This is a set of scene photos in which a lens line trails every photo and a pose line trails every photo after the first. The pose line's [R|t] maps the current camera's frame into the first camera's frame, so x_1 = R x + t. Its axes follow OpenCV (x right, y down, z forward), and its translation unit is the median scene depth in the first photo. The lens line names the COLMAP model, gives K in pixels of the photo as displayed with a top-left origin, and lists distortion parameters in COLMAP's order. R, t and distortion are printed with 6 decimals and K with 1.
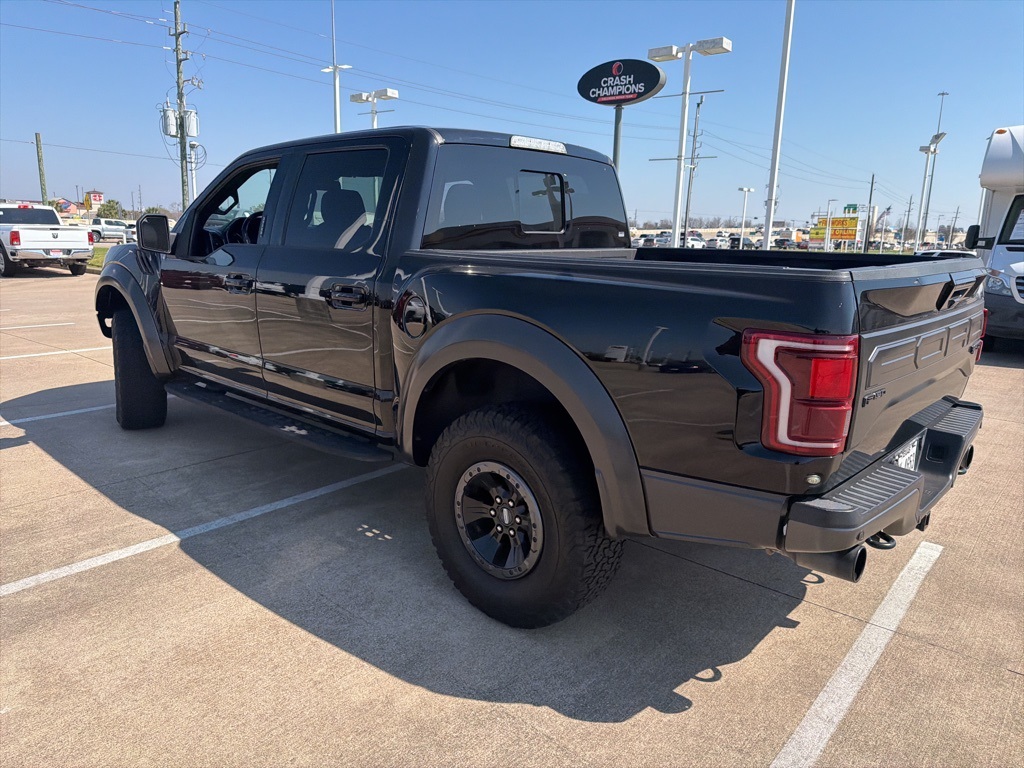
lens RADIAL K [[722.5, 0, 509.8], [0, 722.5, 386.3], [0, 0, 1]] dist [0.039607, -0.051306]
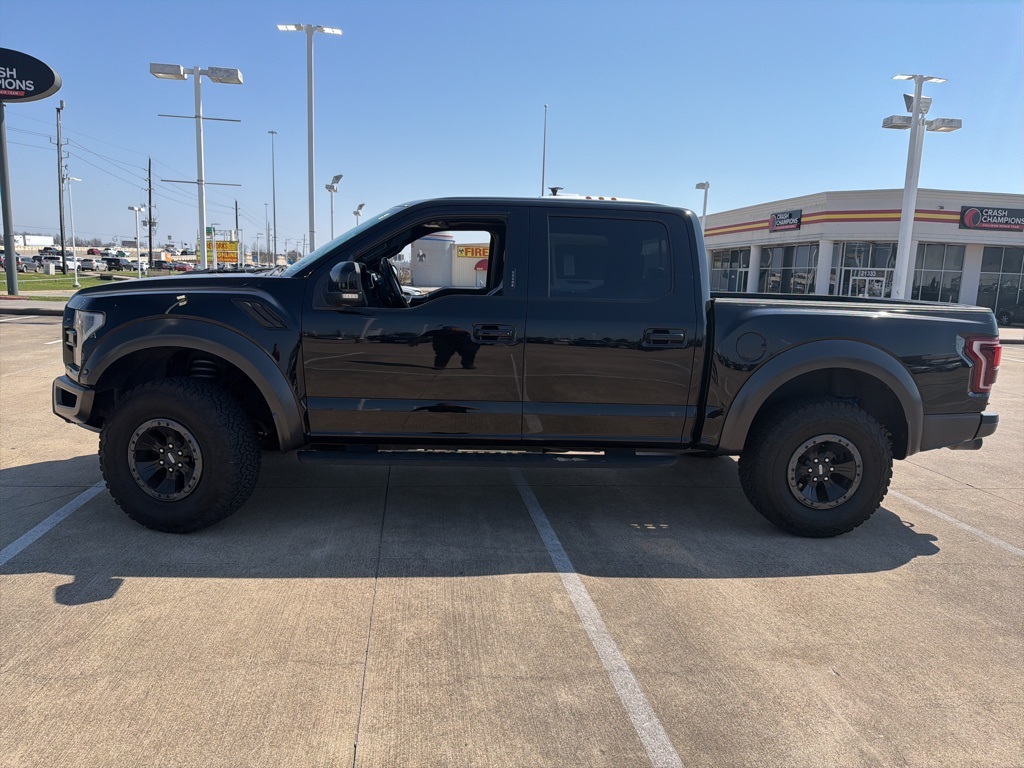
lens RADIAL K [[722.5, 0, 512.3], [0, 722.5, 385.8], [0, 0, 1]] dist [0.039607, -0.051306]
pose [[0.666669, -0.112363, 0.736836, -0.973087], [0.133169, 0.990622, 0.030576, -0.082289], [-0.733361, 0.077740, 0.675380, 0.254835]]
